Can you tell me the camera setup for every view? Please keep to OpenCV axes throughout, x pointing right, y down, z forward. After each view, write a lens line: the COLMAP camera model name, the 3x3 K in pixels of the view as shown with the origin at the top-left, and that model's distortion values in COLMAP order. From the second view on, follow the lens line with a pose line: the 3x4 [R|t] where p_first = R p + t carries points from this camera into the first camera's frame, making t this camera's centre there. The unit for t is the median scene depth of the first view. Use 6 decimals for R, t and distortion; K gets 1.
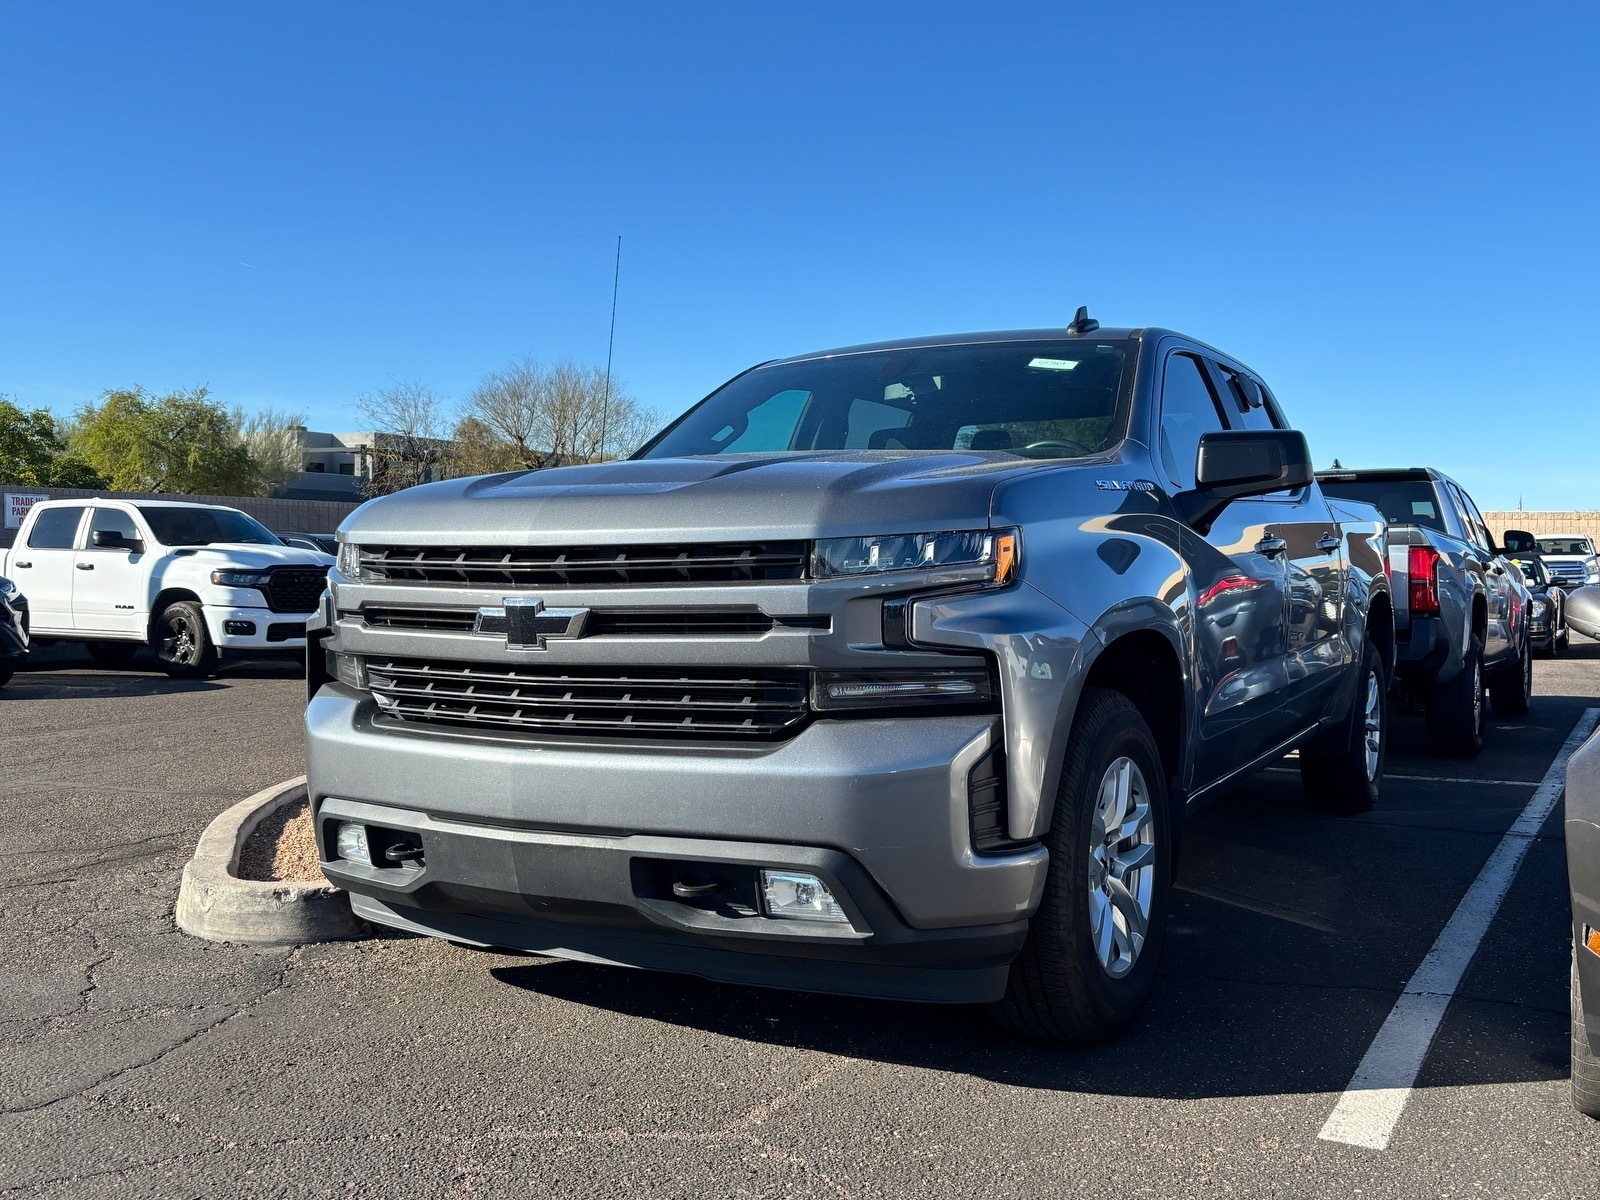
lens RADIAL K [[1411.1, 0, 800.0], [0, 1411.1, 600.0], [0, 0, 1]] dist [0.006357, 0.004887]
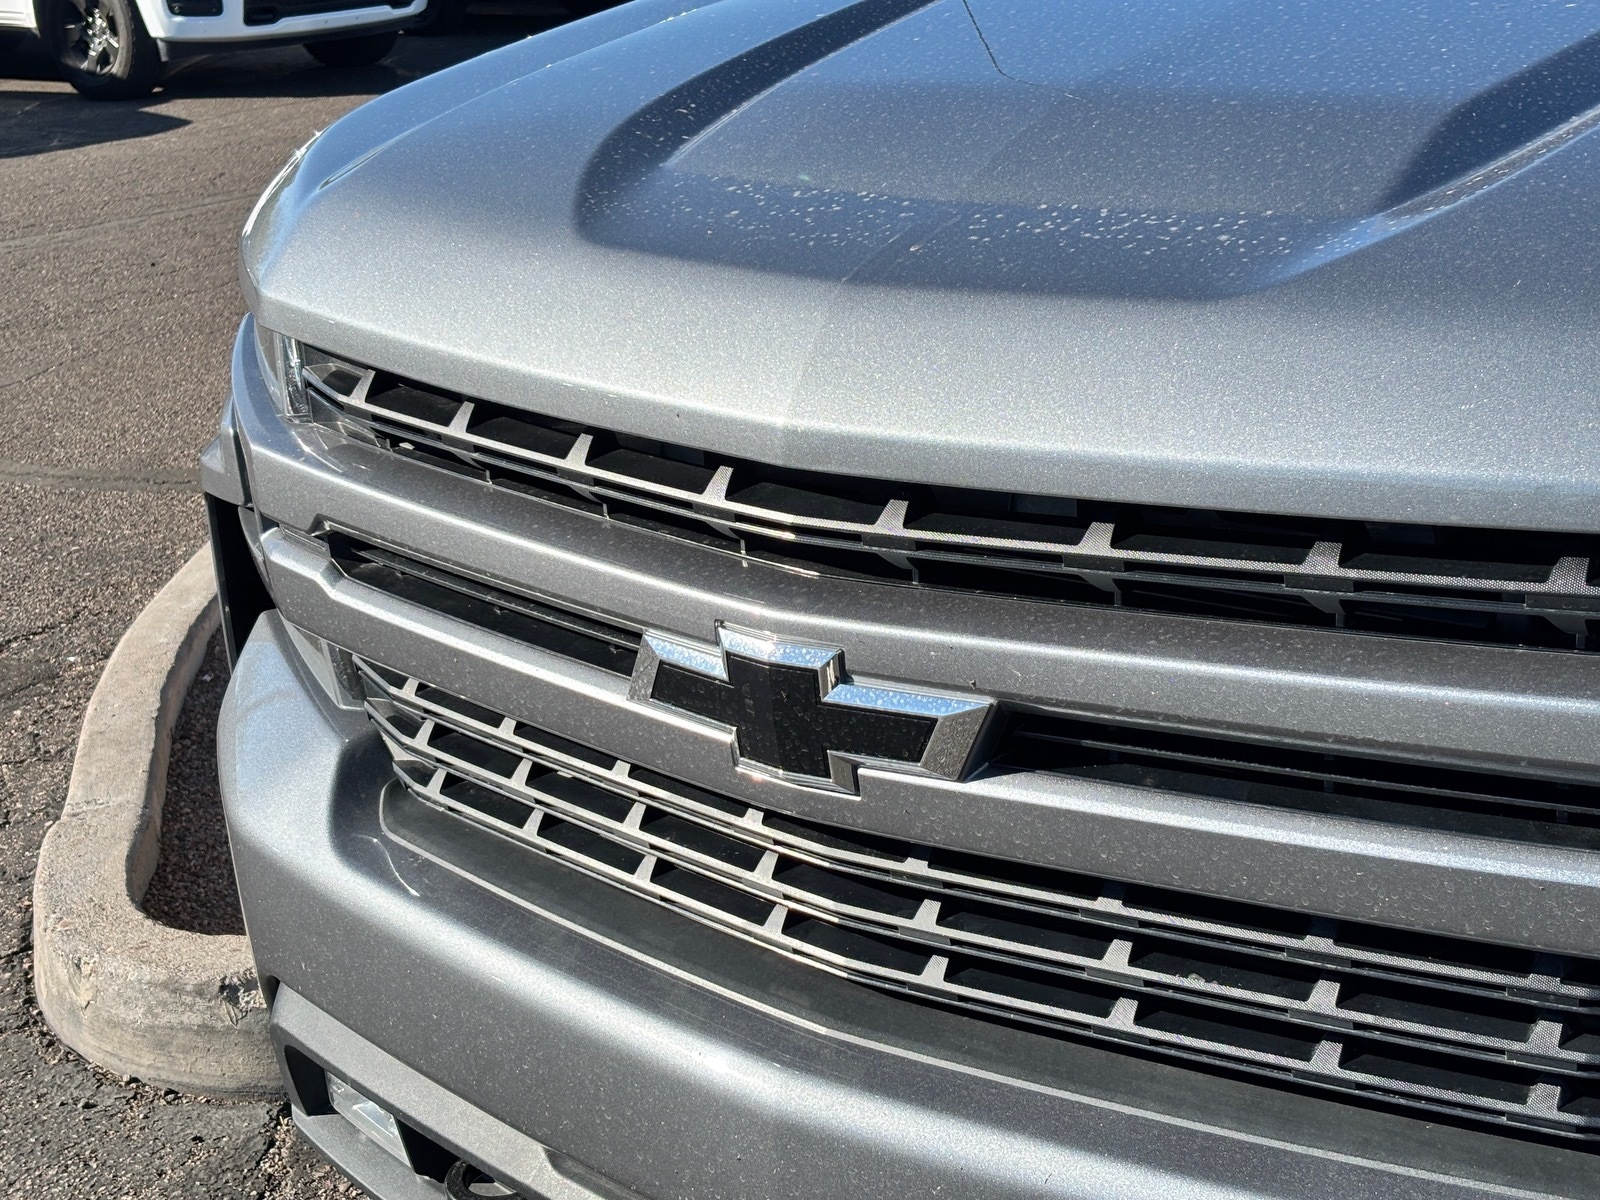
lens RADIAL K [[2644.0, 0, 800.0], [0, 2644.0, 600.0], [0, 0, 1]] dist [0.035239, 0.115799]
pose [[0.985619, -0.011346, -0.168600, -0.060107], [0.055287, 0.964482, 0.258298, -0.106321], [0.159681, -0.263905, 0.951239, 0.289030]]
